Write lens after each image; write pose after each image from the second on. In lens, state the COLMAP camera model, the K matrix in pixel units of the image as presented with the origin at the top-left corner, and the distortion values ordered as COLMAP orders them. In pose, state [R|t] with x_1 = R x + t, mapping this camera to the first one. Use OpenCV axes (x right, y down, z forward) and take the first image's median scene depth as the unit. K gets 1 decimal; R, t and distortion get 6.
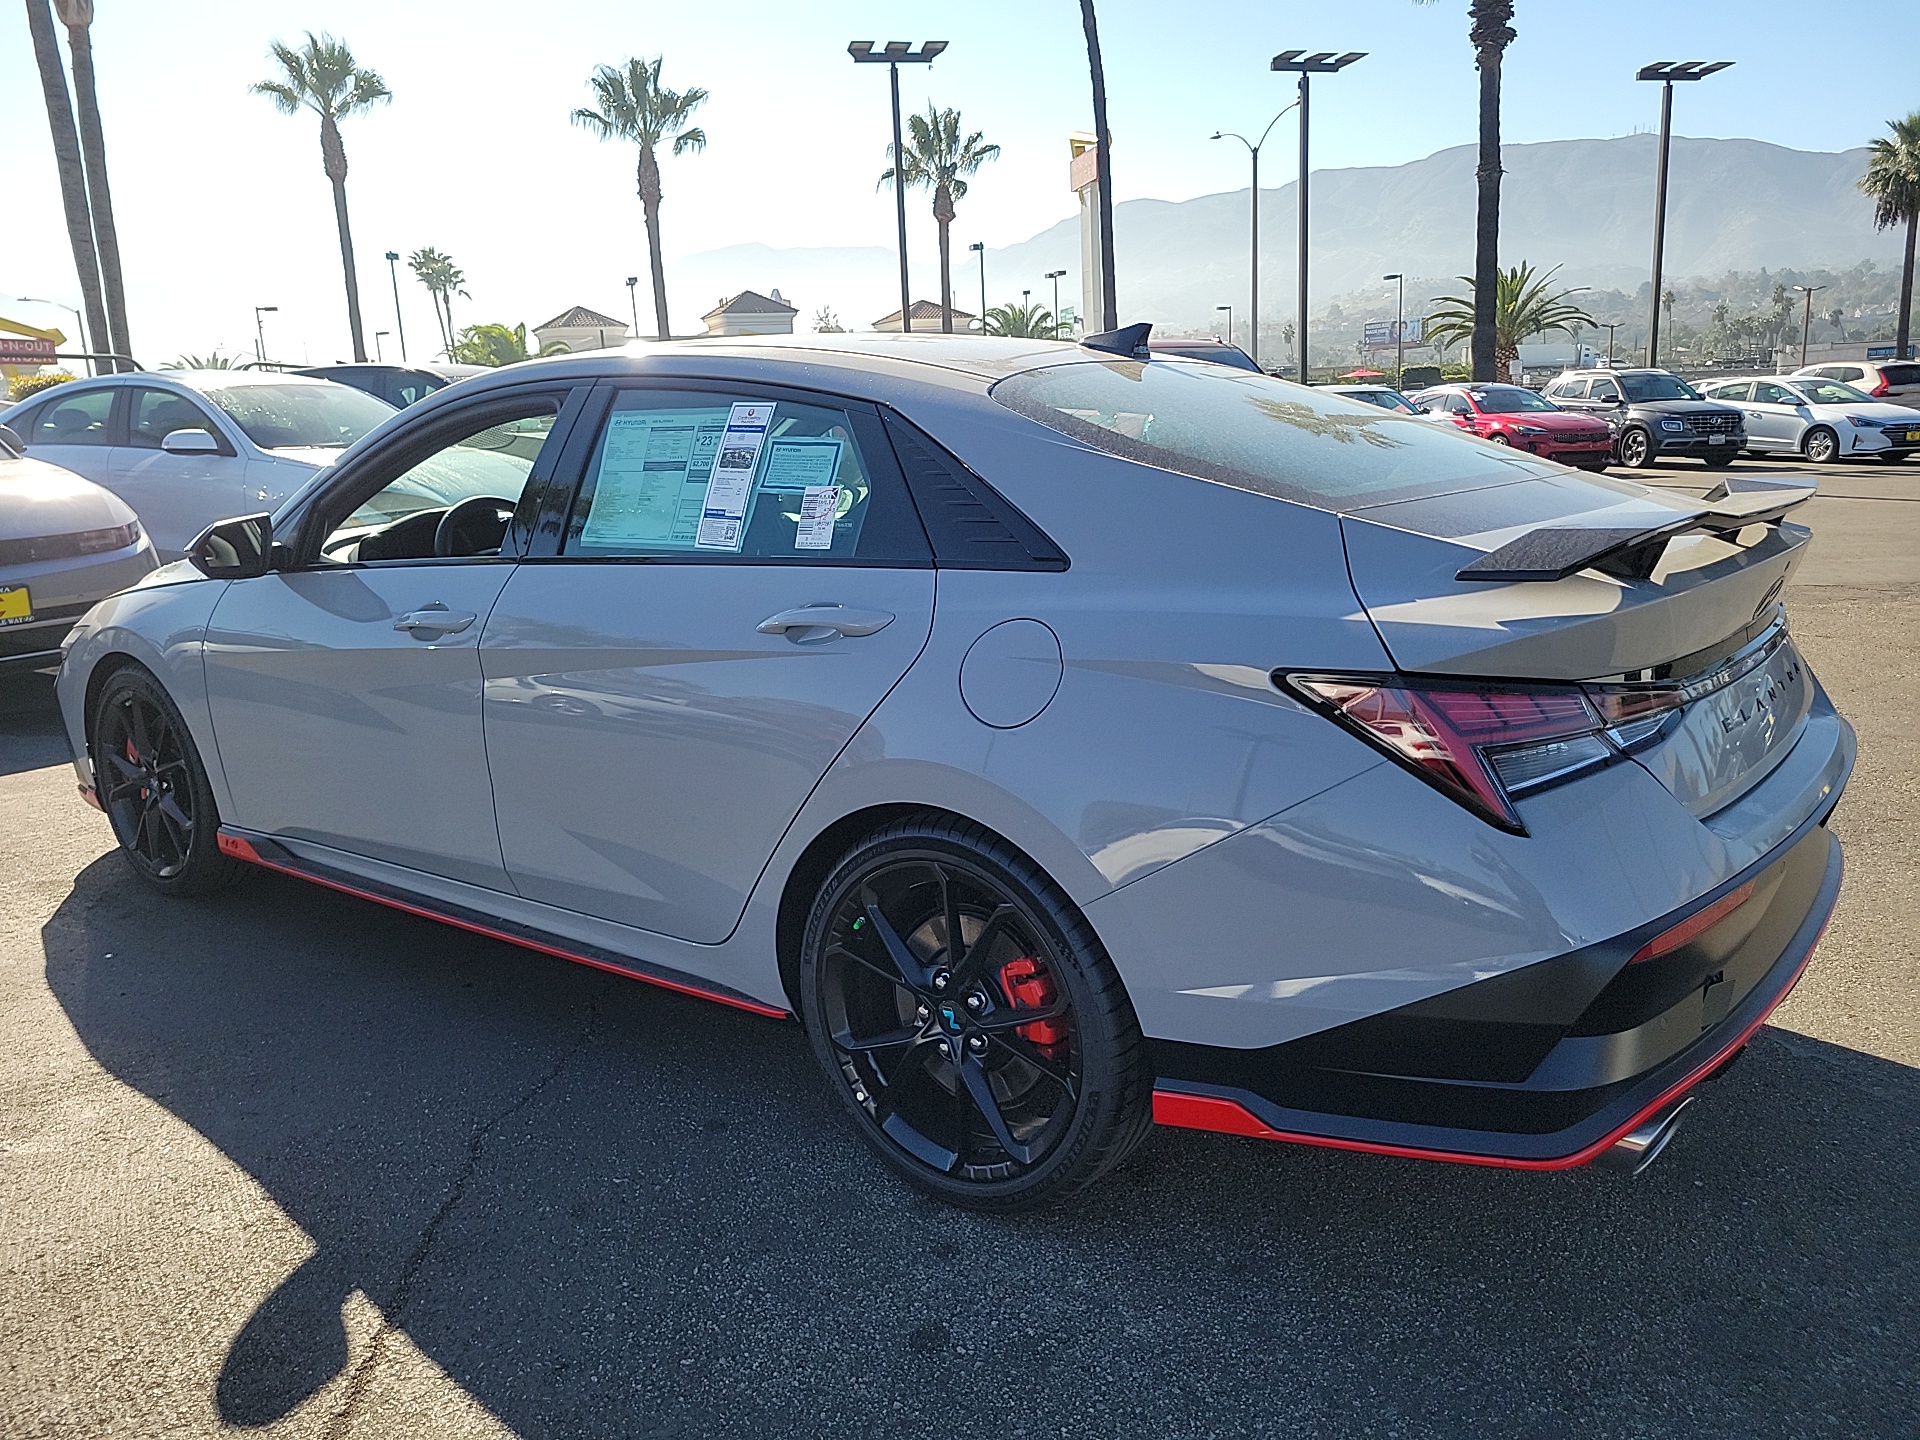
lens RADIAL K [[1444.0, 0, 946.5], [0, 1444.0, 738.7], [0, 0, 1]] dist [0.029658, -0.014583]
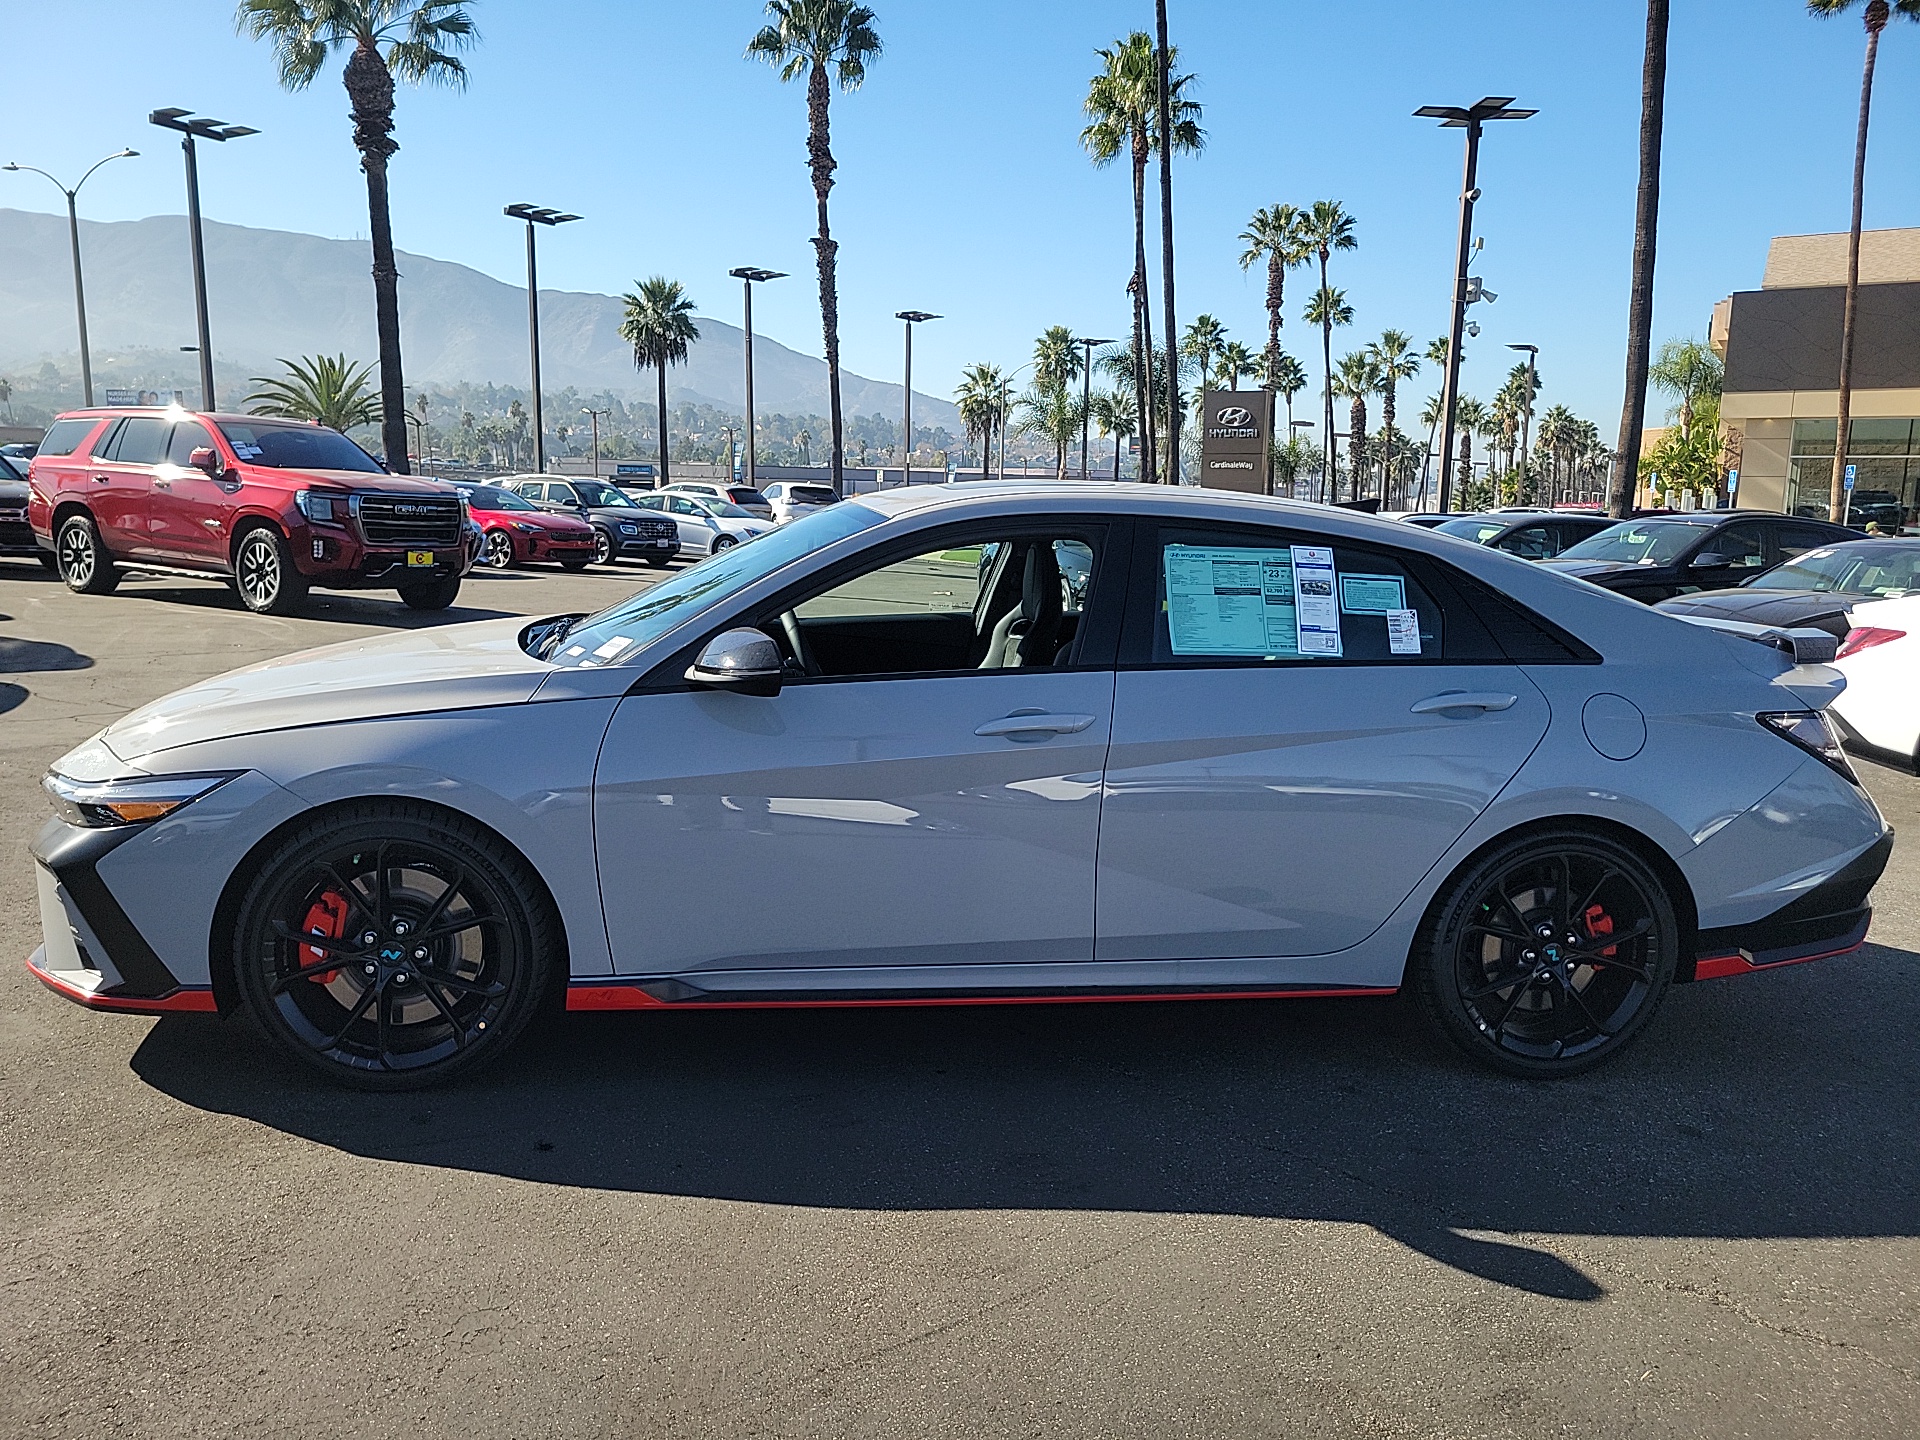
lens RADIAL K [[1444.0, 0, 946.5], [0, 1444.0, 738.7], [0, 0, 1]] dist [0.029658, -0.014583]
pose [[0.701322, -0.058798, 0.710416, -0.144001], [0.099995, 0.994853, -0.016374, -0.007069], [-0.705797, 0.082521, 0.703592, 0.032578]]
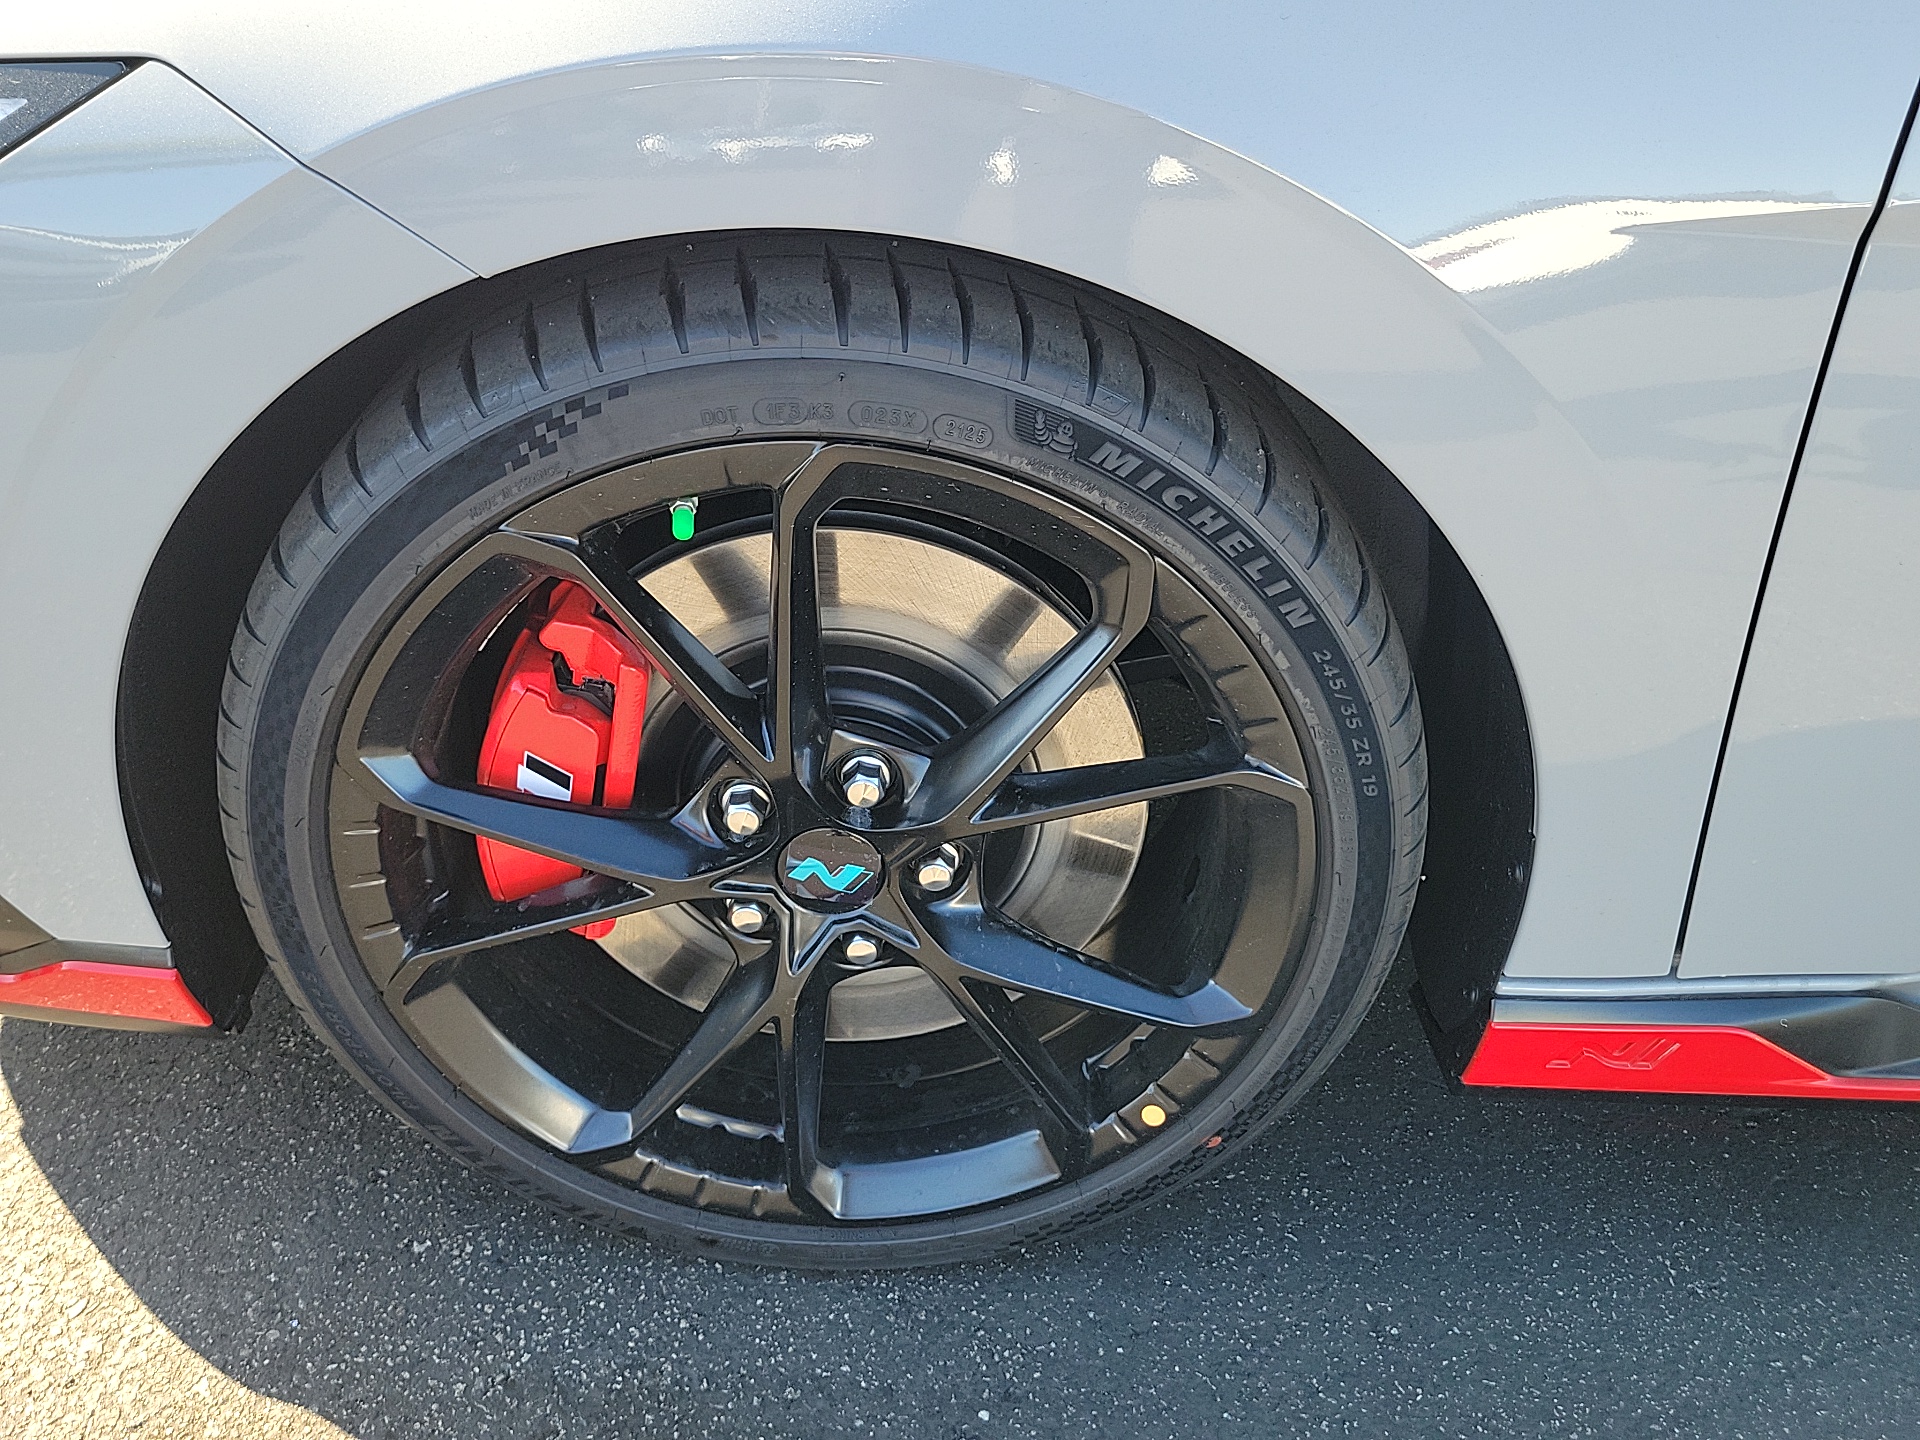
lens RADIAL K [[1614.1, 0, 953.5], [0, 1614.1, 744.1], [0, 0, 1]] dist [0.024736, -0.006079]
pose [[0.783311, -0.301998, 0.543343, -0.103848], [0.074229, 0.913248, 0.400584, -0.012050], [-0.617182, -0.273450, 0.737774, 0.134240]]
